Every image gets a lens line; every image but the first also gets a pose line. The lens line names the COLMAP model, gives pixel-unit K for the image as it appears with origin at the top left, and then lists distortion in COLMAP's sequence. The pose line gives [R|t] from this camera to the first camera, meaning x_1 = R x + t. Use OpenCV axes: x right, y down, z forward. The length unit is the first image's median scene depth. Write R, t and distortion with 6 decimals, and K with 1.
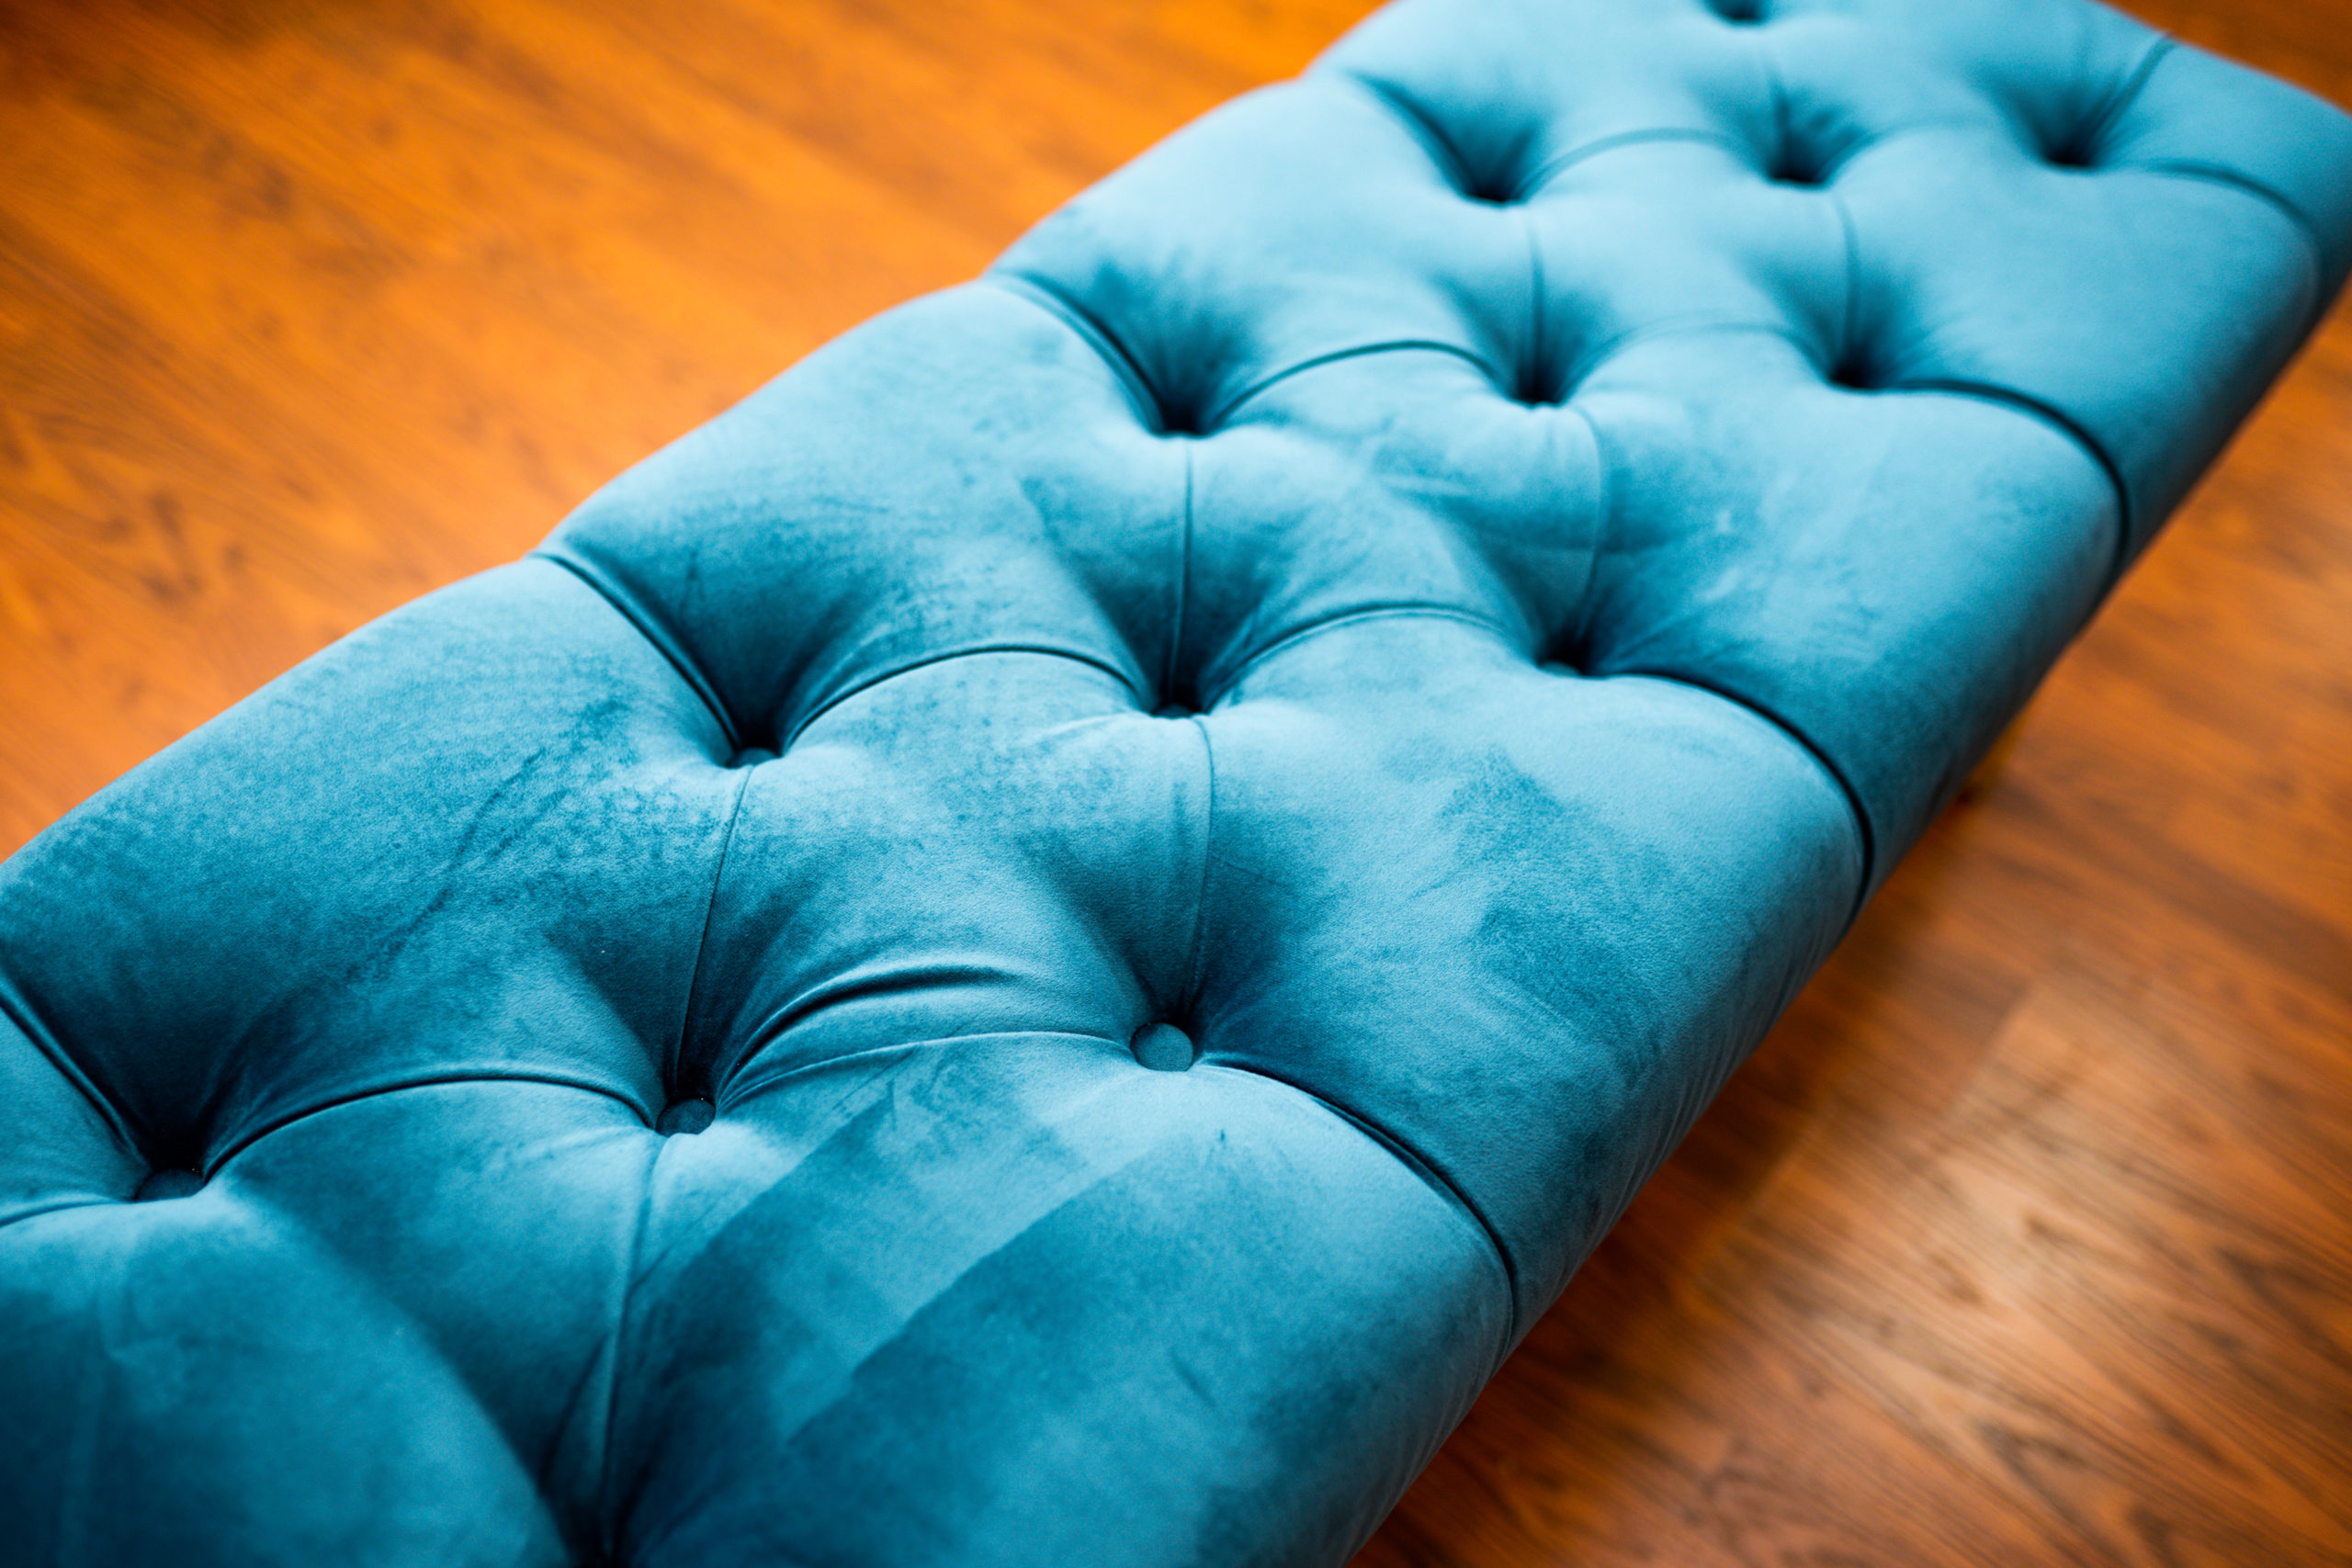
lens RADIAL K [[2272.7, 0, 1183.3], [0, 2272.7, 786.5], [0, 0, 1]] dist [-0.073553, 0.107072]
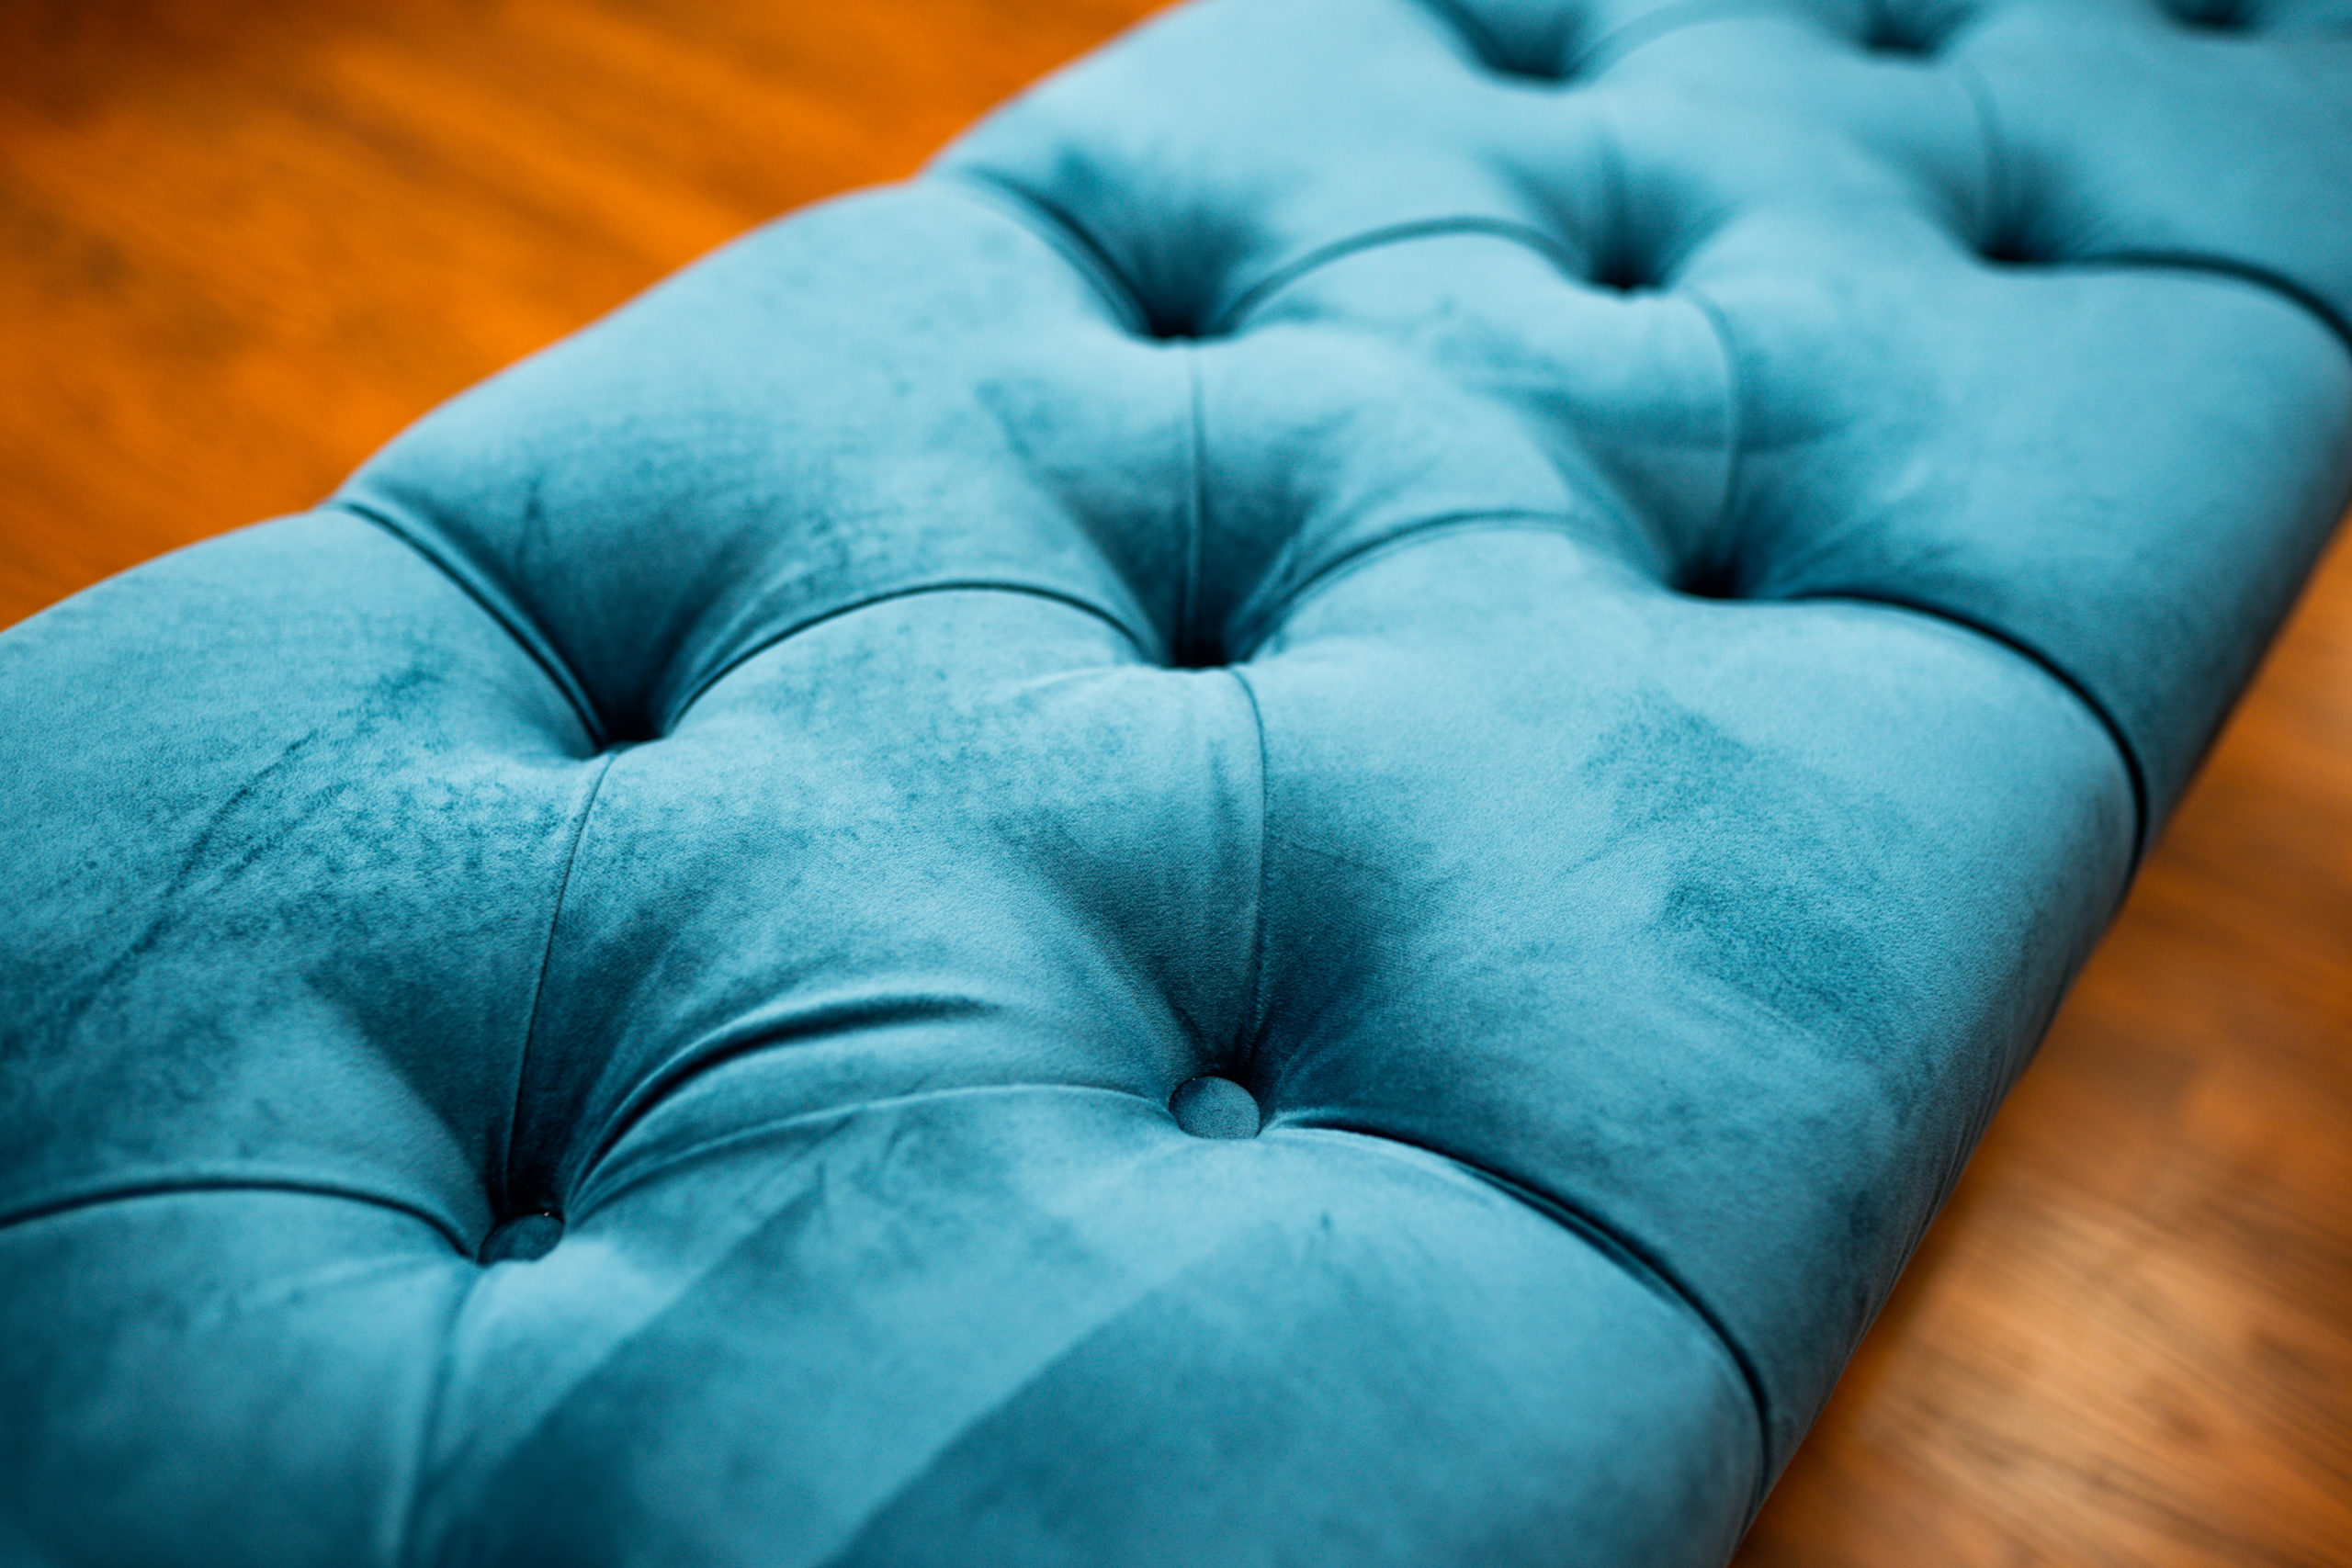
lens RADIAL K [[2272.7, 0, 1183.3], [0, 2272.7, 786.5], [0, 0, 1]] dist [-0.073553, 0.107072]
pose [[0.998561, -0.046349, 0.026979, -0.032967], [0.048536, 0.995024, -0.087016, 0.076514], [-0.022812, 0.088200, 0.995842, 0.301651]]
